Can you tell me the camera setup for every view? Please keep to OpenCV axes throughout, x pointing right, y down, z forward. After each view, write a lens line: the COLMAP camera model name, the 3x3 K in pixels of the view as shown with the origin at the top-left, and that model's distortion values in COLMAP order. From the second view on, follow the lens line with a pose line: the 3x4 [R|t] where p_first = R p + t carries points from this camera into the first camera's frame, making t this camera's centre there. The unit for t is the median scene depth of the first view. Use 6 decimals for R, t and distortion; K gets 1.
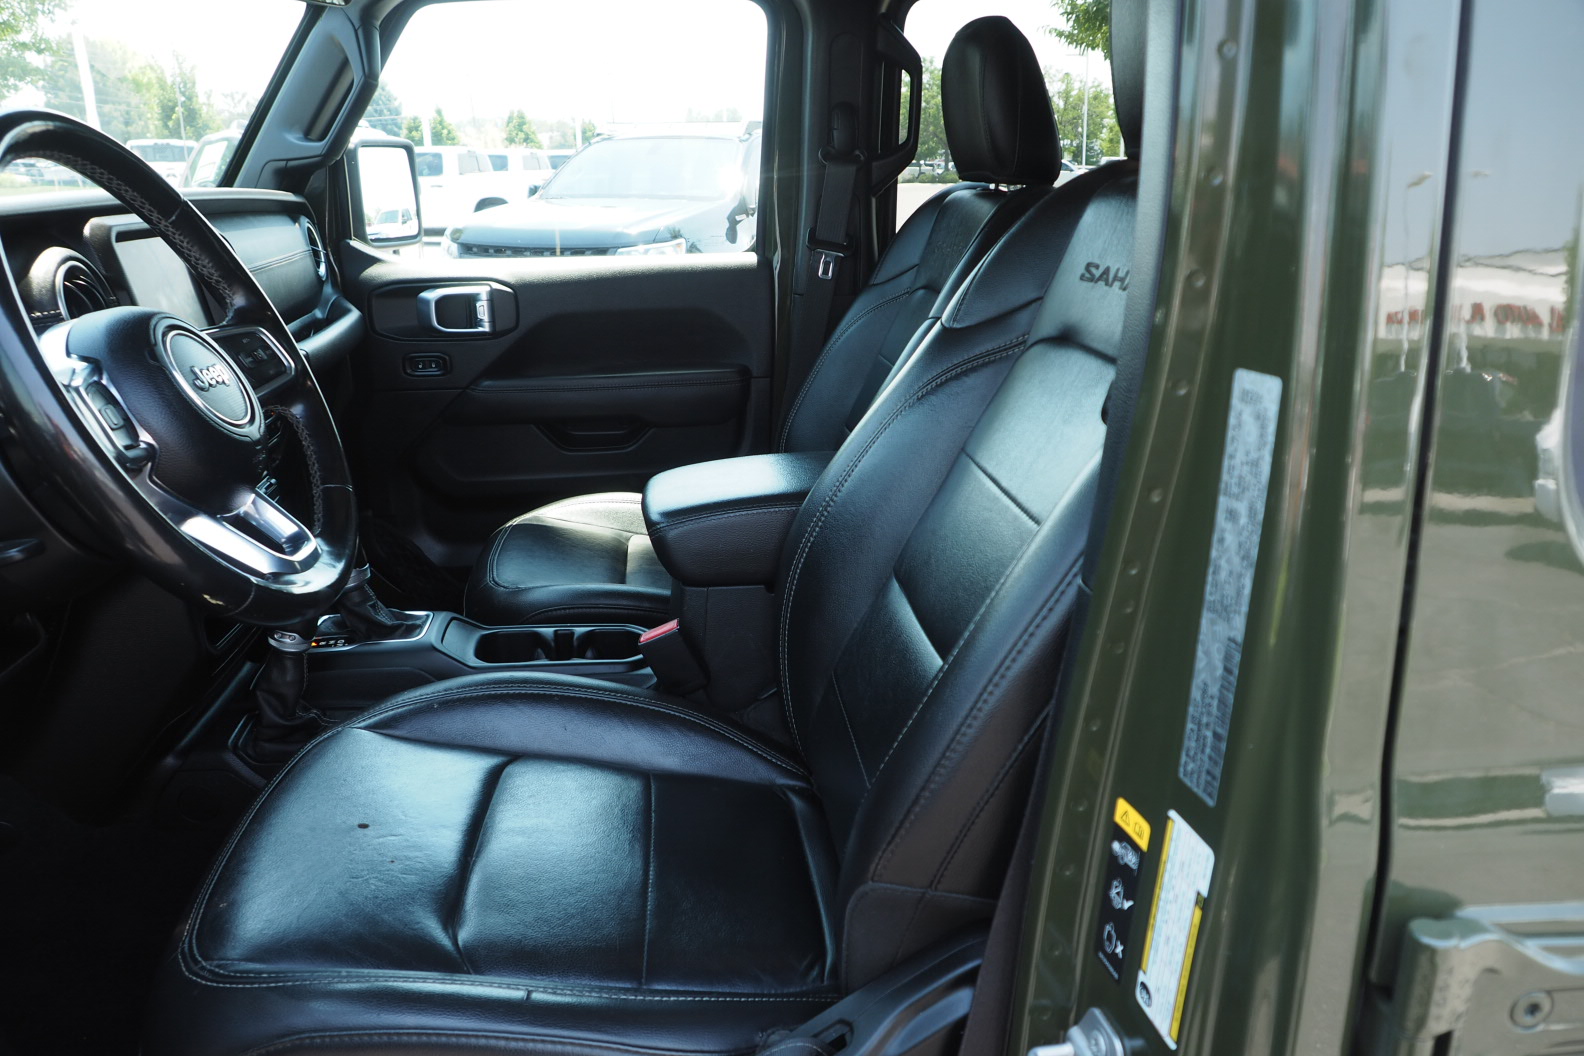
lens RADIAL K [[1120.9, 0, 786.6], [0, 1120.9, 532.3], [0, 0, 1]] dist [-0.025108, 0.000790]
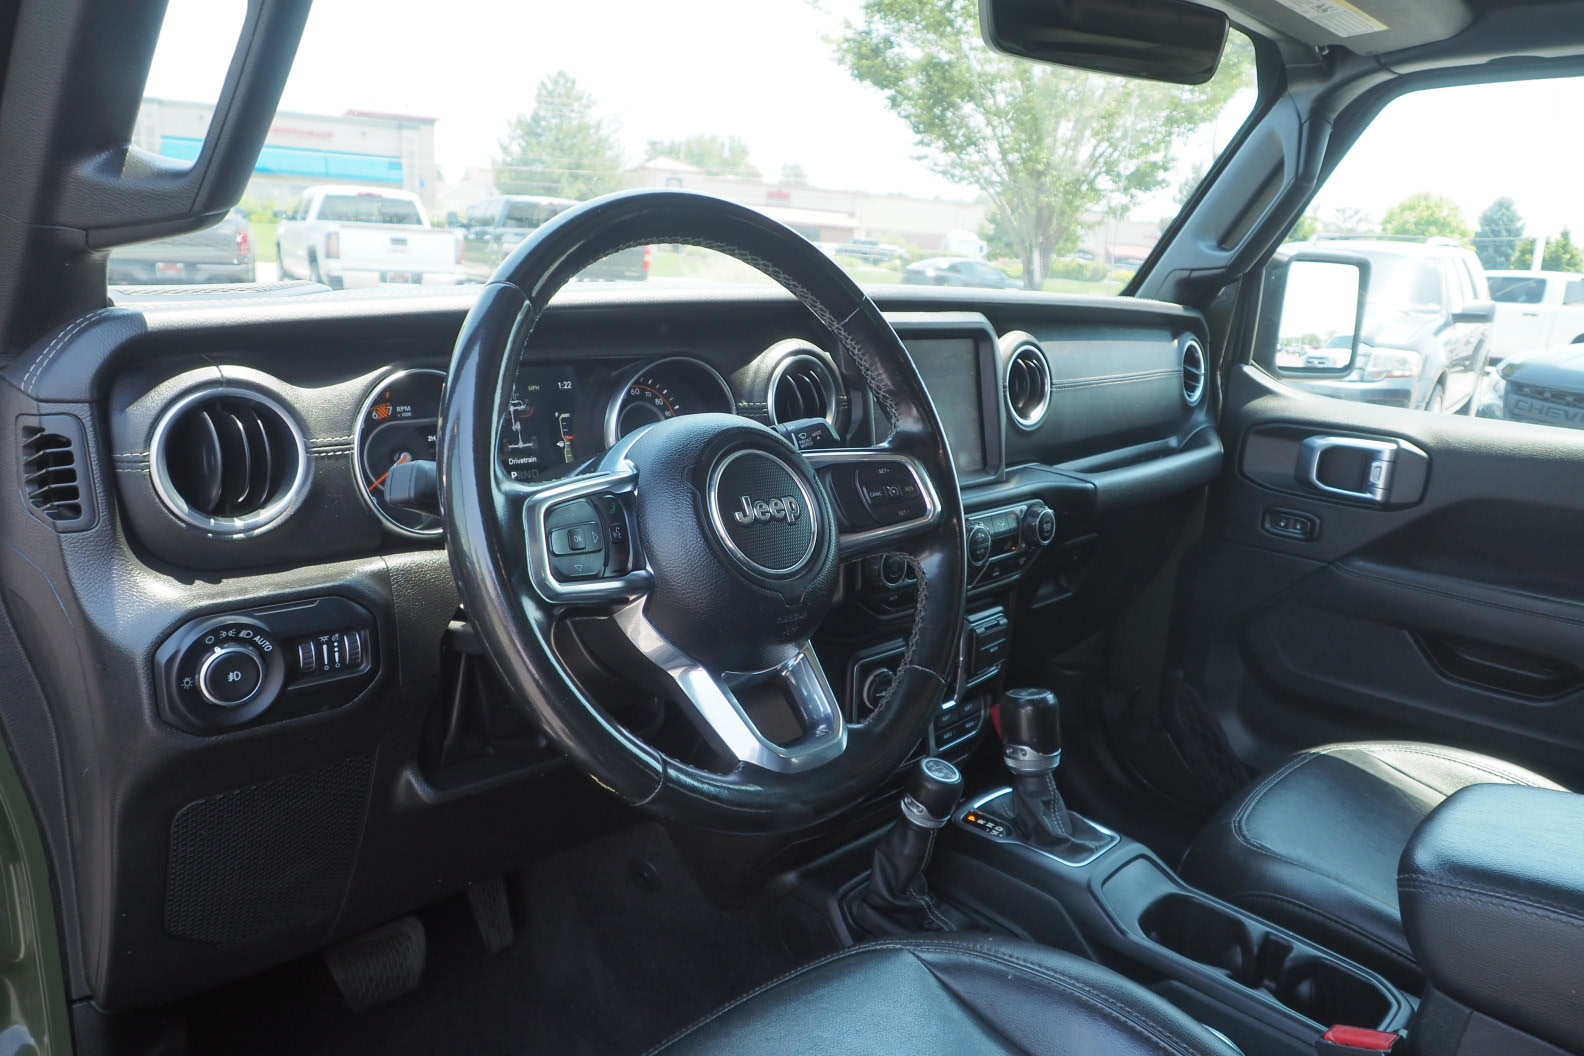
lens RADIAL K [[1120.9, 0, 786.6], [0, 1120.9, 532.3], [0, 0, 1]] dist [-0.025108, 0.000790]
pose [[0.636196, 0.224677, -0.738089, 0.046637], [-0.292605, 0.955453, 0.038632, -0.069259], [0.713889, 0.191391, 0.673596, 0.194973]]
